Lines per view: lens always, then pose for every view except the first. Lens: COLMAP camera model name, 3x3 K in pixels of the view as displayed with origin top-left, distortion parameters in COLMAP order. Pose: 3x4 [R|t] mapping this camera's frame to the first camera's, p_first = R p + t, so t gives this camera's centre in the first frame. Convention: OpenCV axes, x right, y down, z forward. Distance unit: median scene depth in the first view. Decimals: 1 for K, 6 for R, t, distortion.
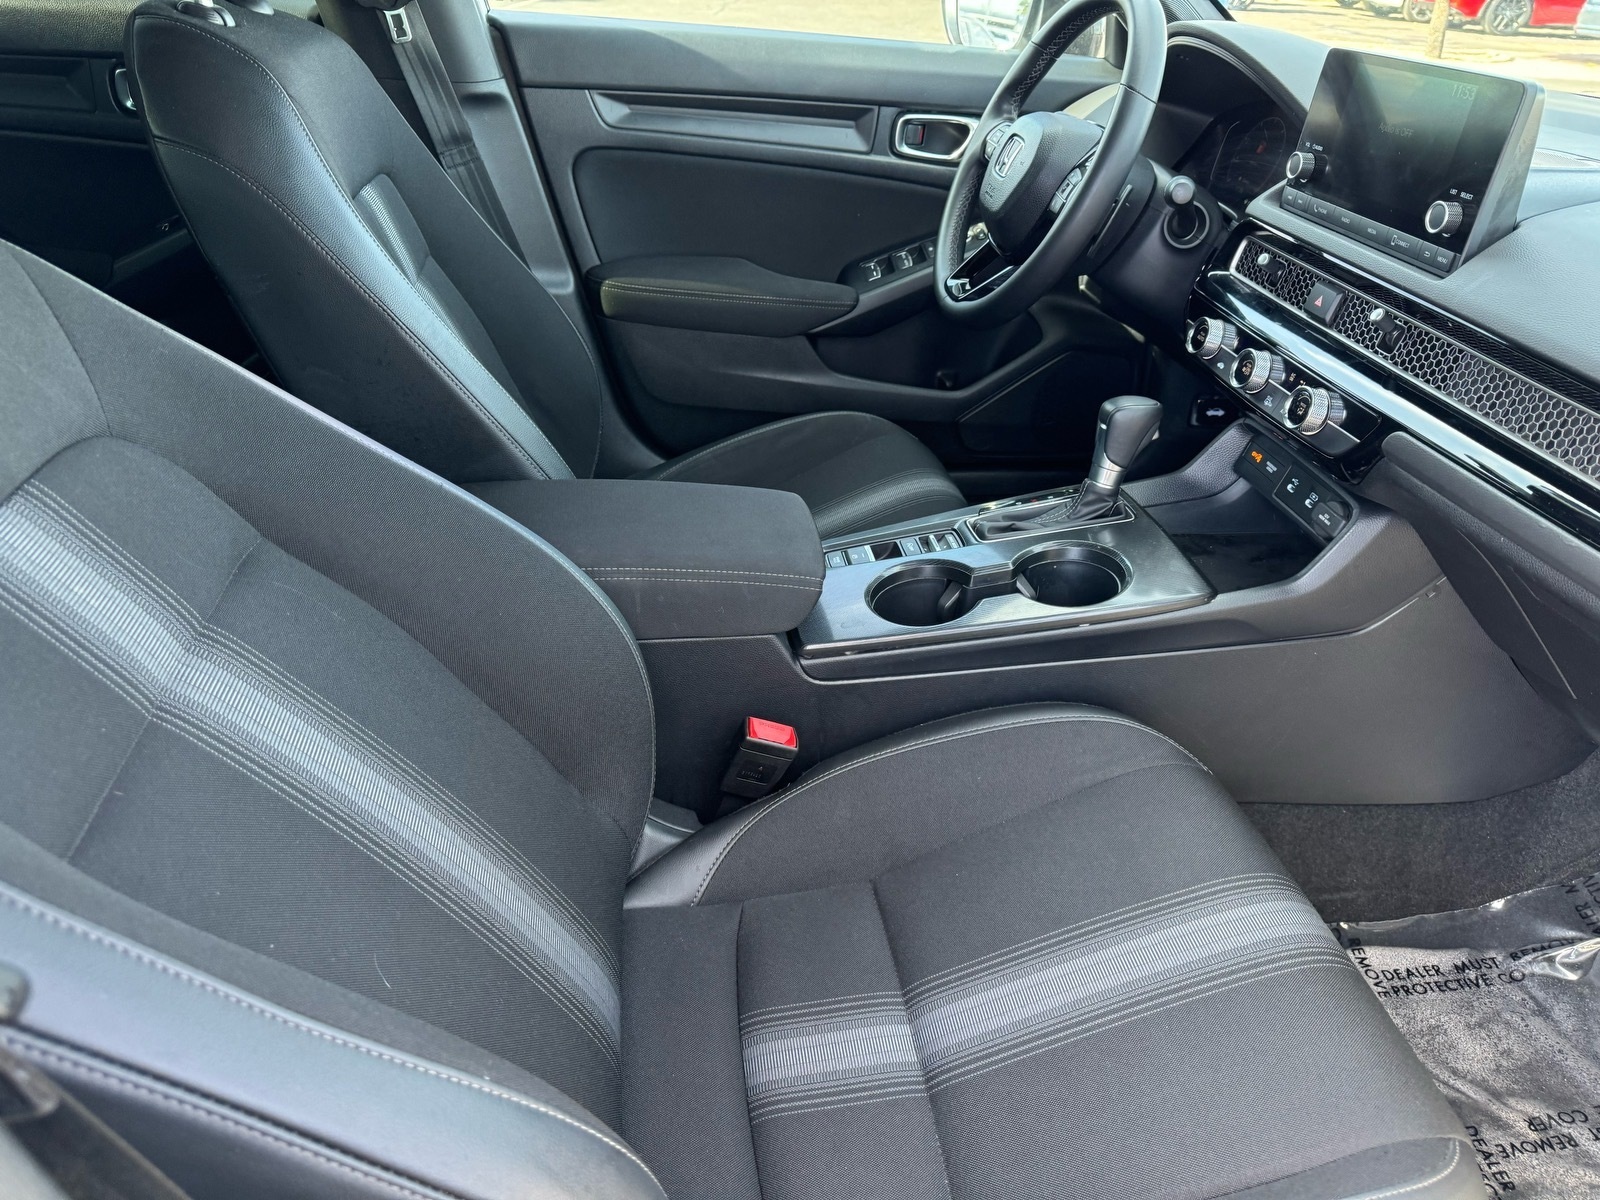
lens RADIAL K [[1112.0, 0, 830.1], [0, 1112.0, 632.4], [0, 0, 1]] dist [0.091330, -0.158043]
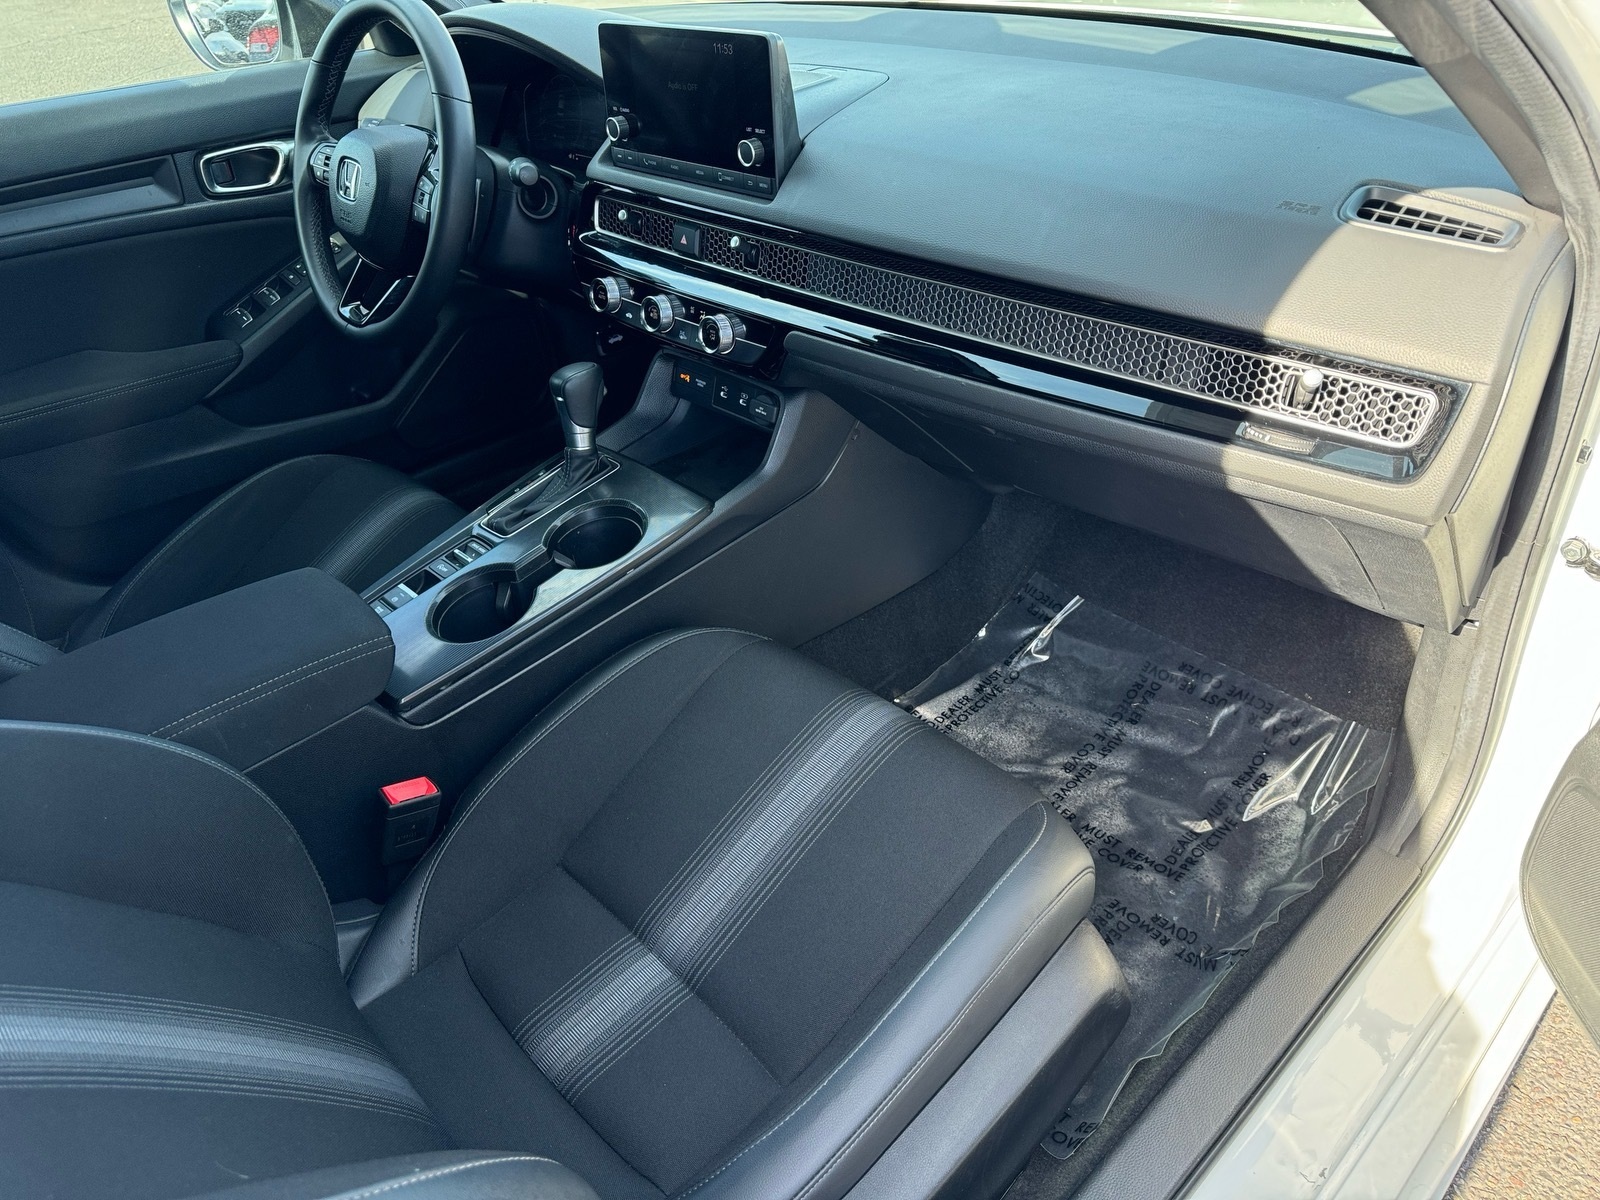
lens RADIAL K [[1112.0, 0, 830.1], [0, 1112.0, 632.4], [0, 0, 1]] dist [0.091330, -0.158043]
pose [[0.800395, -0.432195, 0.415423, -0.102280], [0.397870, 0.901336, 0.171149, -0.060201], [-0.448406, 0.028298, 0.893382, -0.101237]]
